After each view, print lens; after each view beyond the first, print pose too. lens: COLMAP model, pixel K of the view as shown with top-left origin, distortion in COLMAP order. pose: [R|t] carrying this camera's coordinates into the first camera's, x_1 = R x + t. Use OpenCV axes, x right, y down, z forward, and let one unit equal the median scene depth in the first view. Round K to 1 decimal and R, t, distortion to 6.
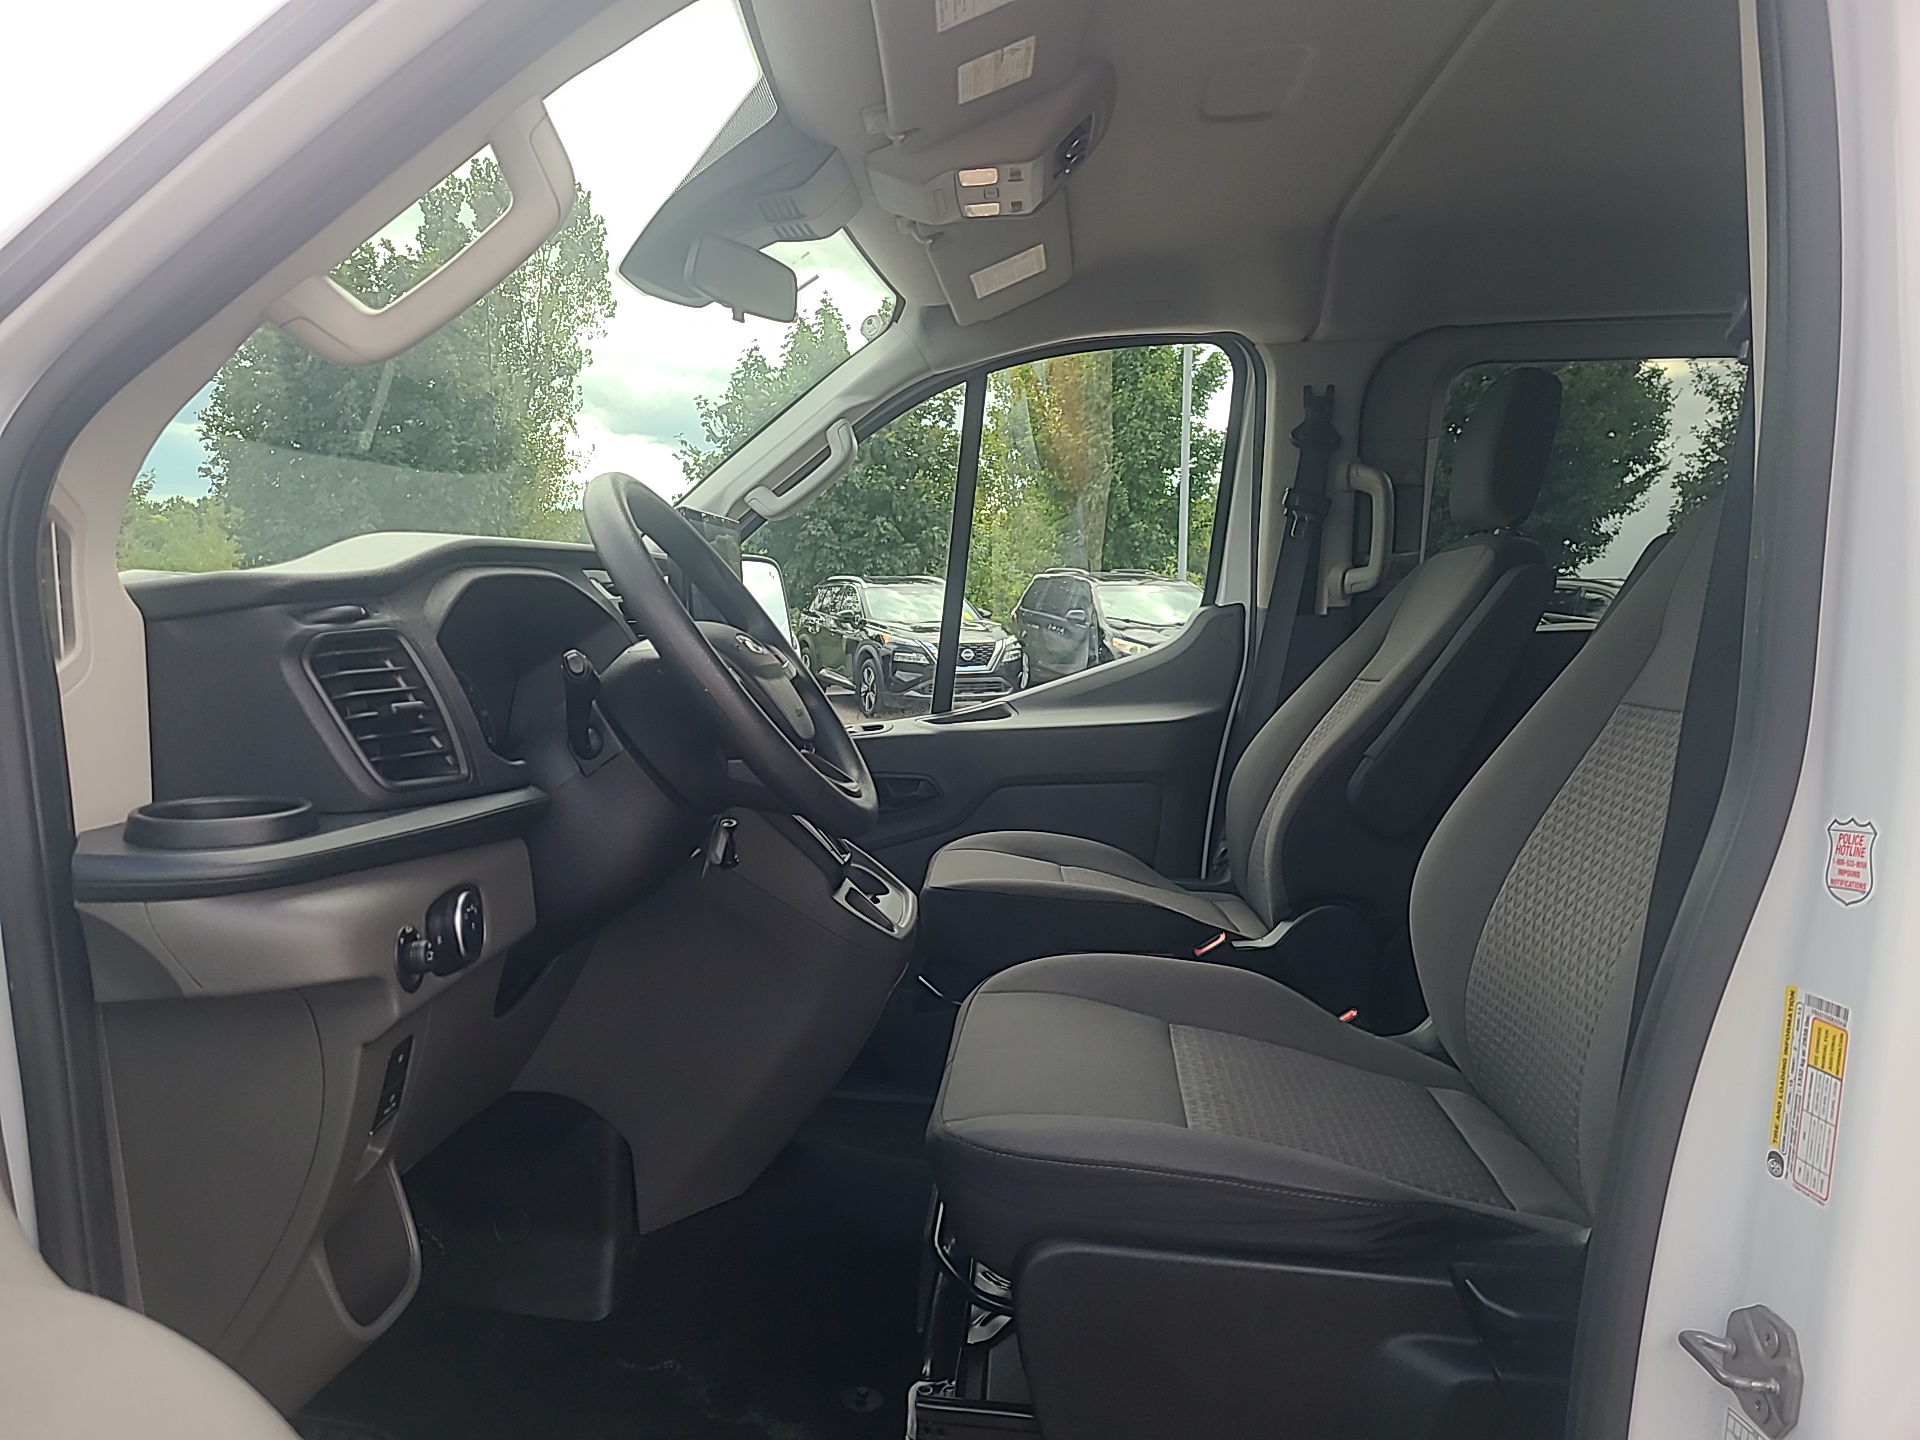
lens RADIAL K [[1487.6, 0, 914.7], [0, 1487.6, 718.9], [0, 0, 1]] dist [0.050611, -0.057440]
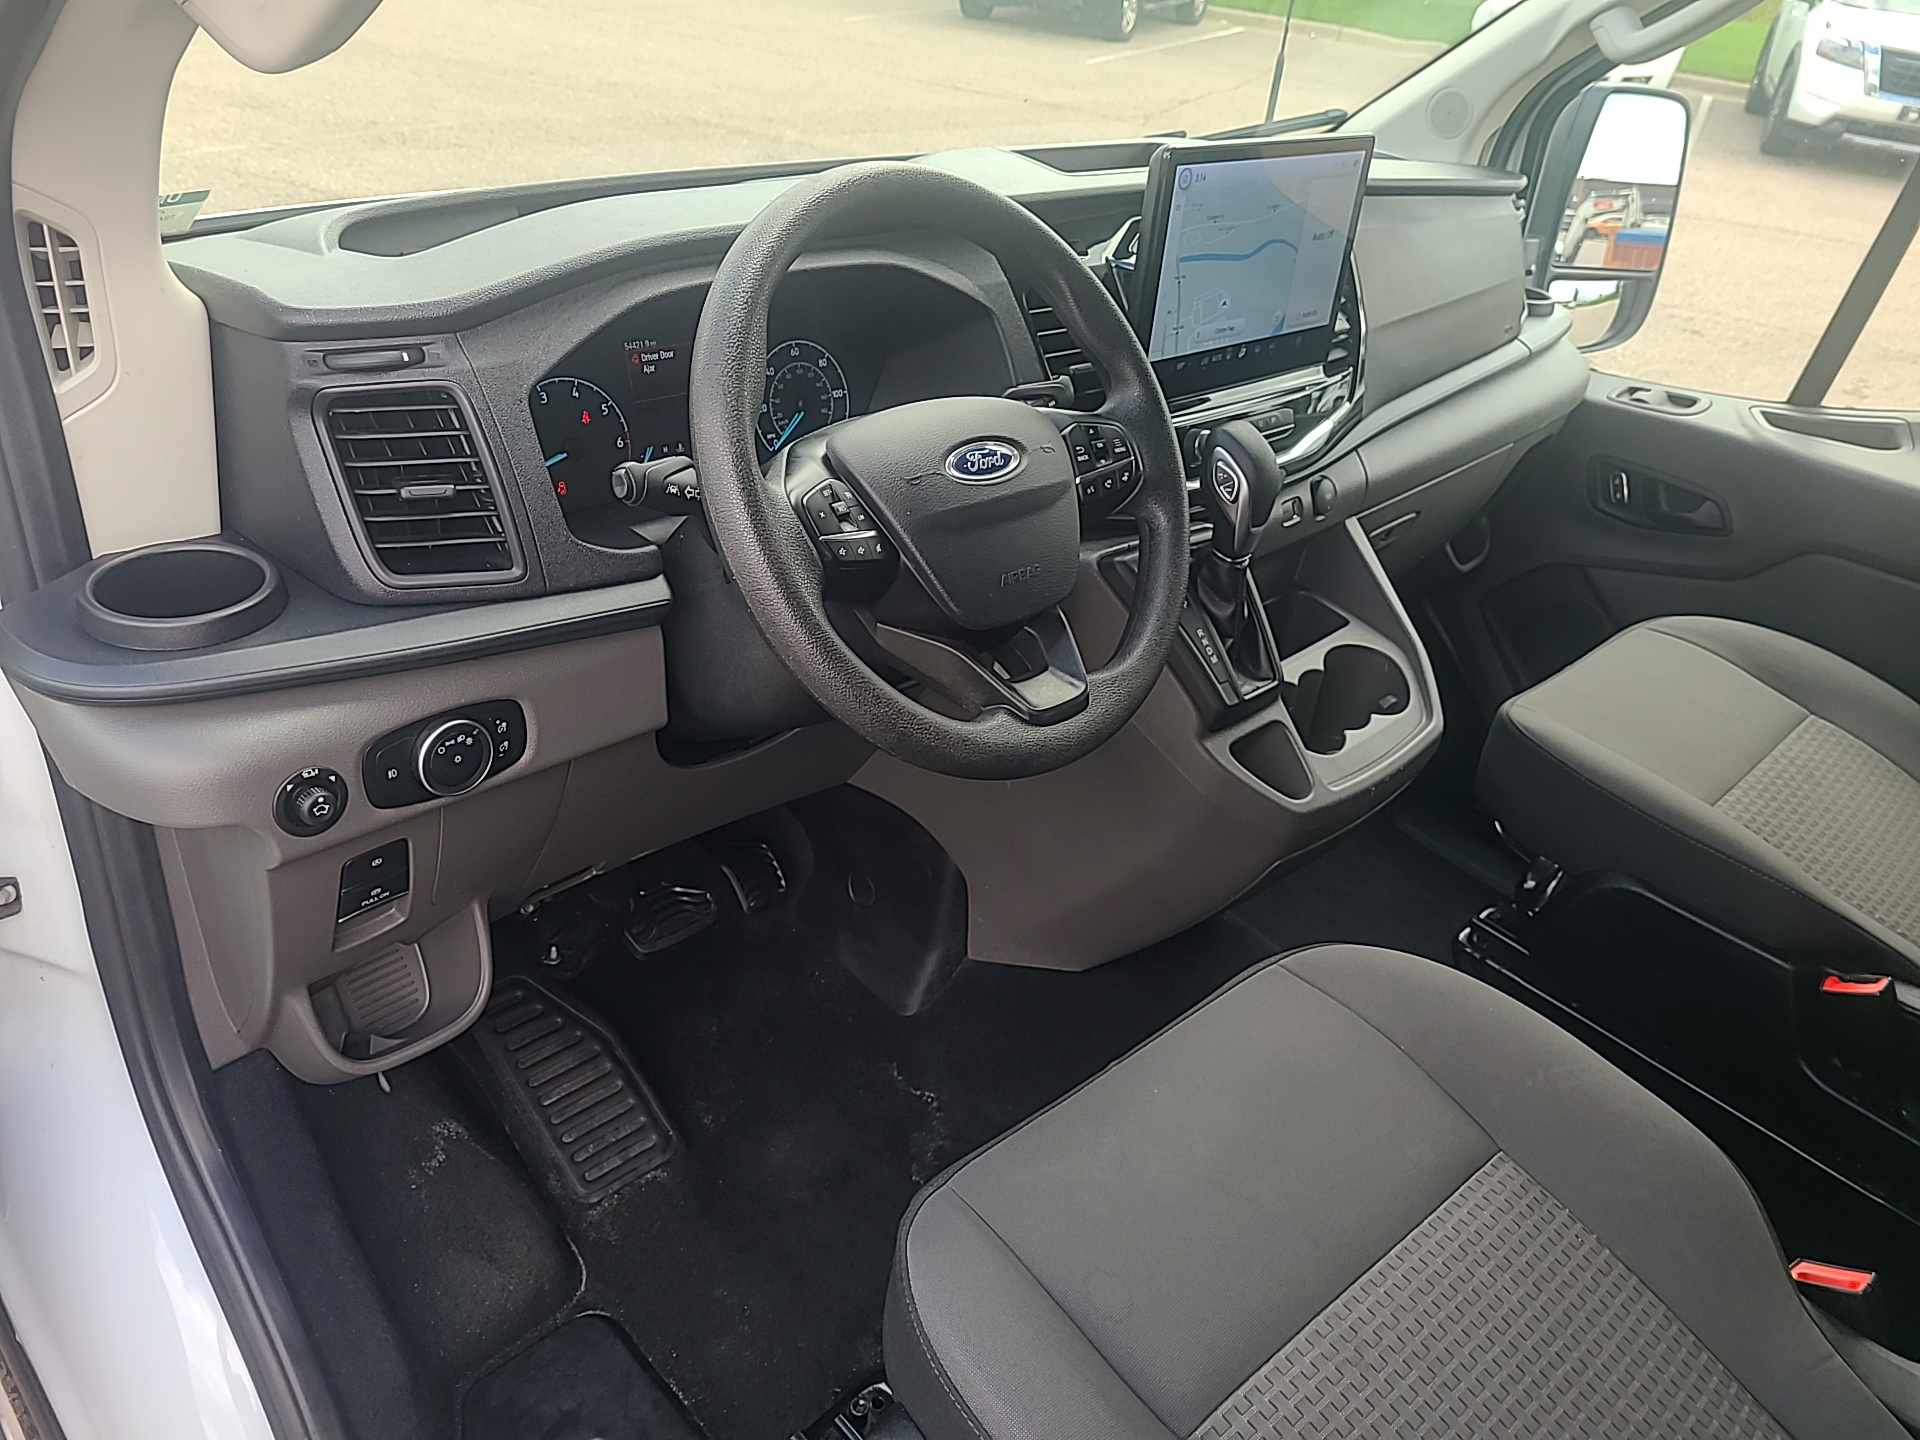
lens RADIAL K [[1487.6, 0, 914.7], [0, 1487.6, 718.9], [0, 0, 1]] dist [0.050611, -0.057440]
pose [[0.731892, 0.407578, -0.546091, 0.352009], [-0.146825, 0.876900, 0.457699, -0.306531], [0.665415, -0.254806, 0.701638, 0.546699]]
